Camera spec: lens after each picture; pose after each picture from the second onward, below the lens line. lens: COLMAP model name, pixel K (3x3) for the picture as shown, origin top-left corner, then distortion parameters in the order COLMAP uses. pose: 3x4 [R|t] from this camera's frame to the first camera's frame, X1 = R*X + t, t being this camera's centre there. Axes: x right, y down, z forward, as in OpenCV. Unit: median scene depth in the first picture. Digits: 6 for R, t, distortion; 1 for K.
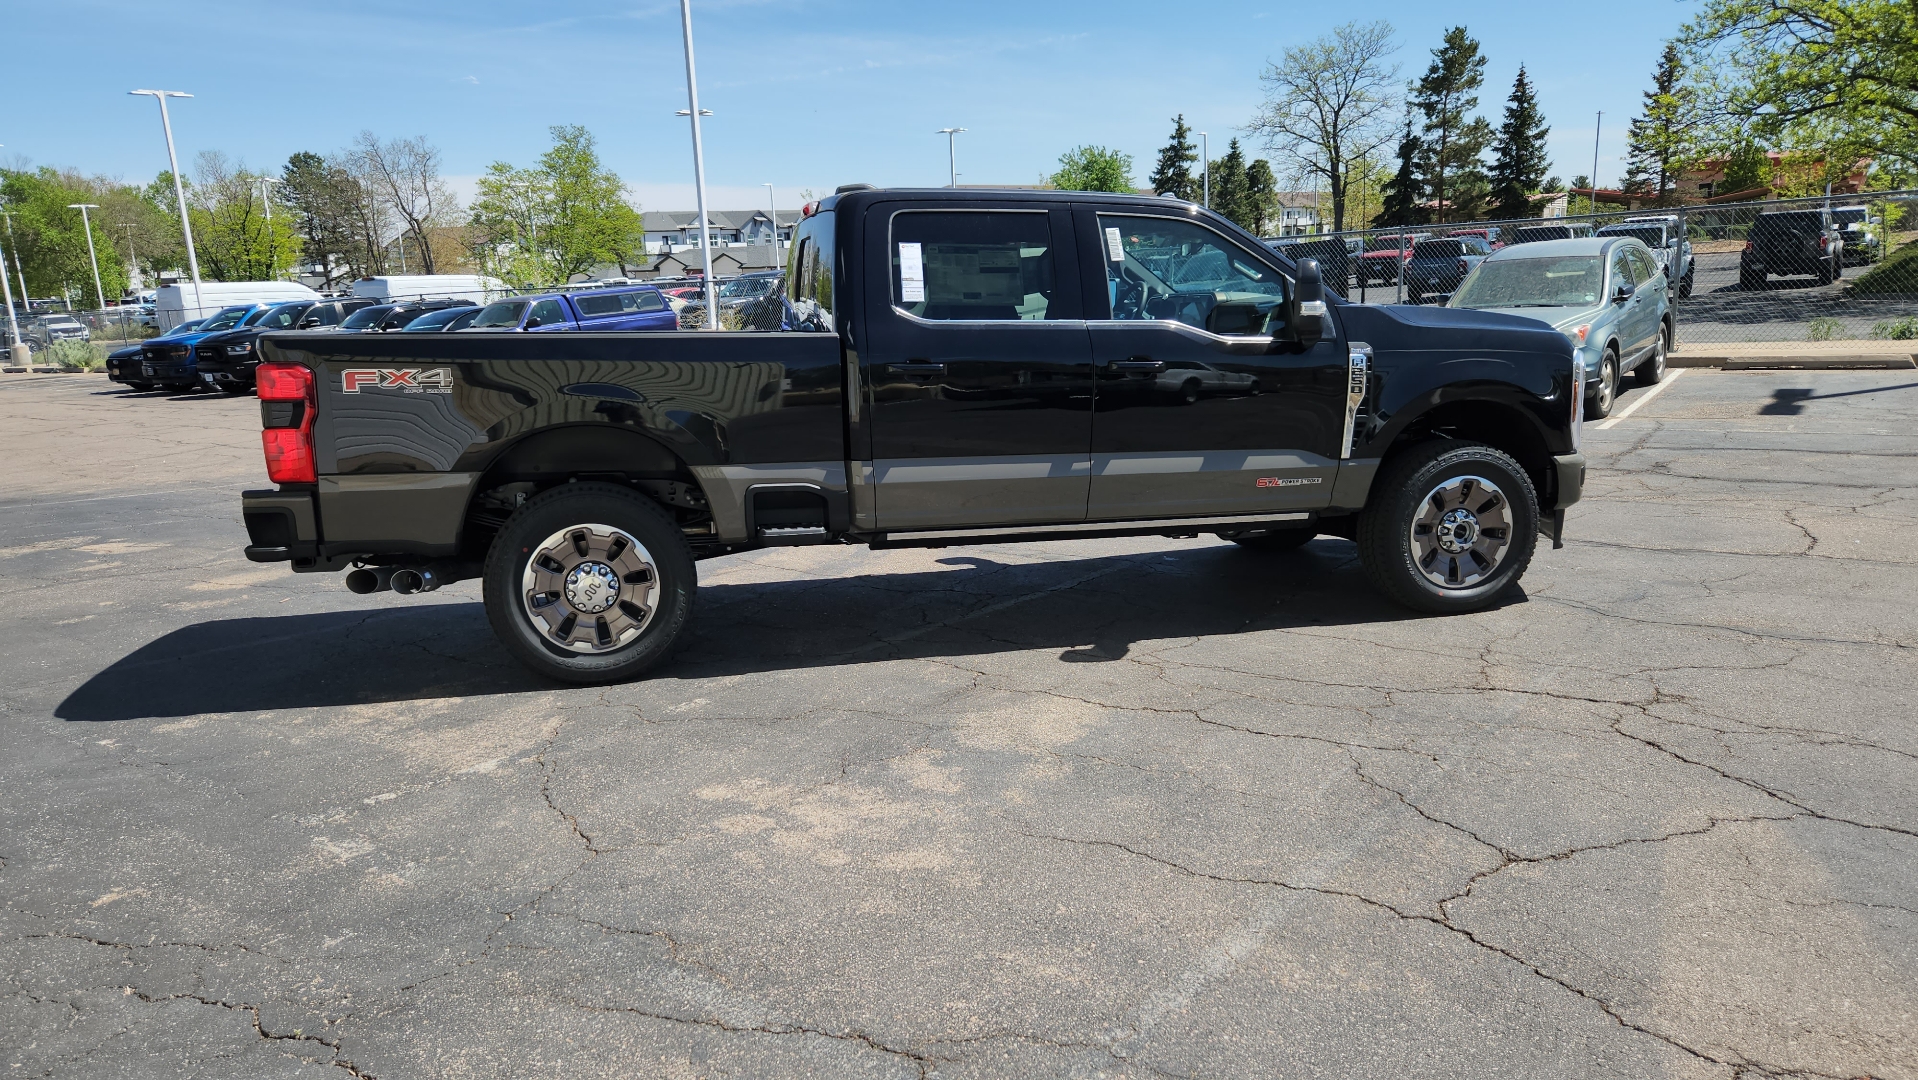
lens RADIAL K [[1293.7, 0, 936.9], [0, 1293.7, 550.1], [0, 0, 1]] dist [0.066138, -0.053126]
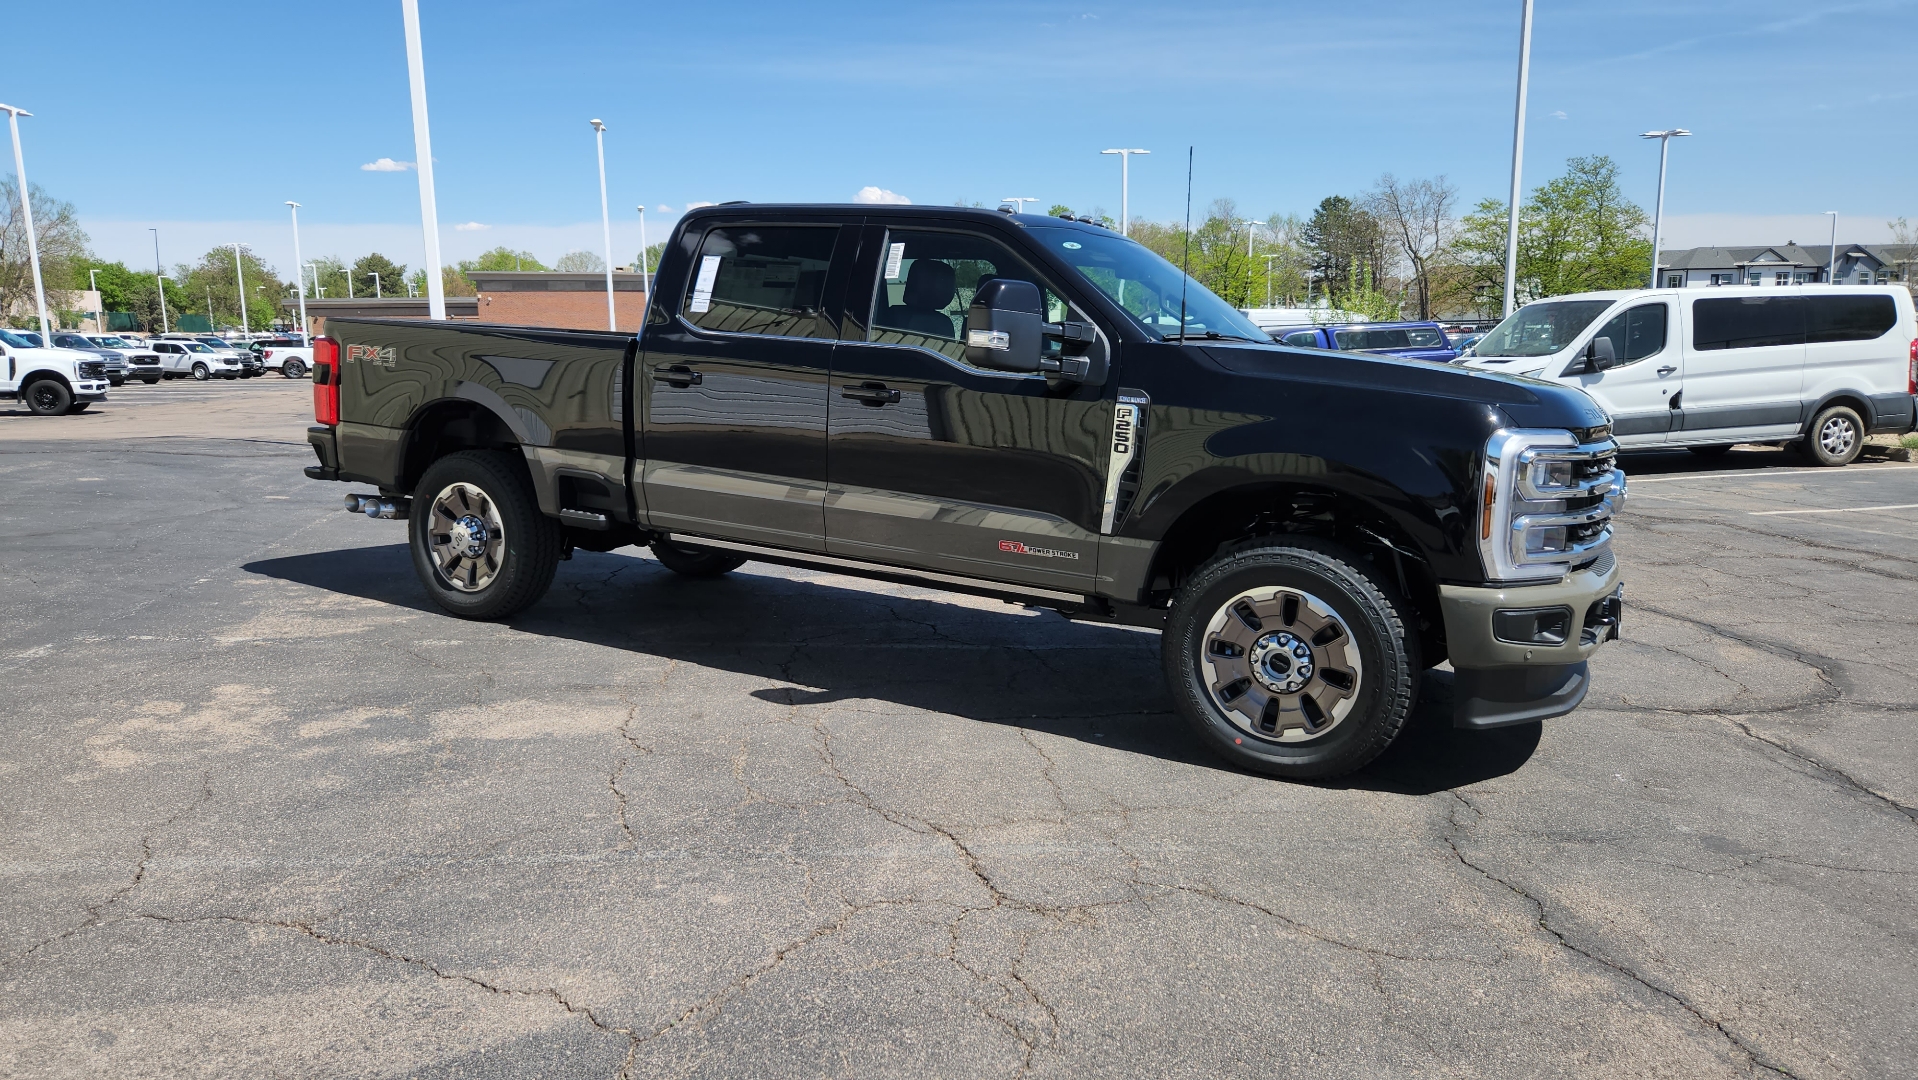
lens RADIAL K [[1293.7, 0, 936.9], [0, 1293.7, 550.1], [0, 0, 1]] dist [0.066138, -0.053126]
pose [[0.723477, 0.156533, -0.672368, 0.721042], [-0.175756, 0.983626, 0.039881, -0.069749], [0.667601, 0.089320, 0.739142, 0.331781]]
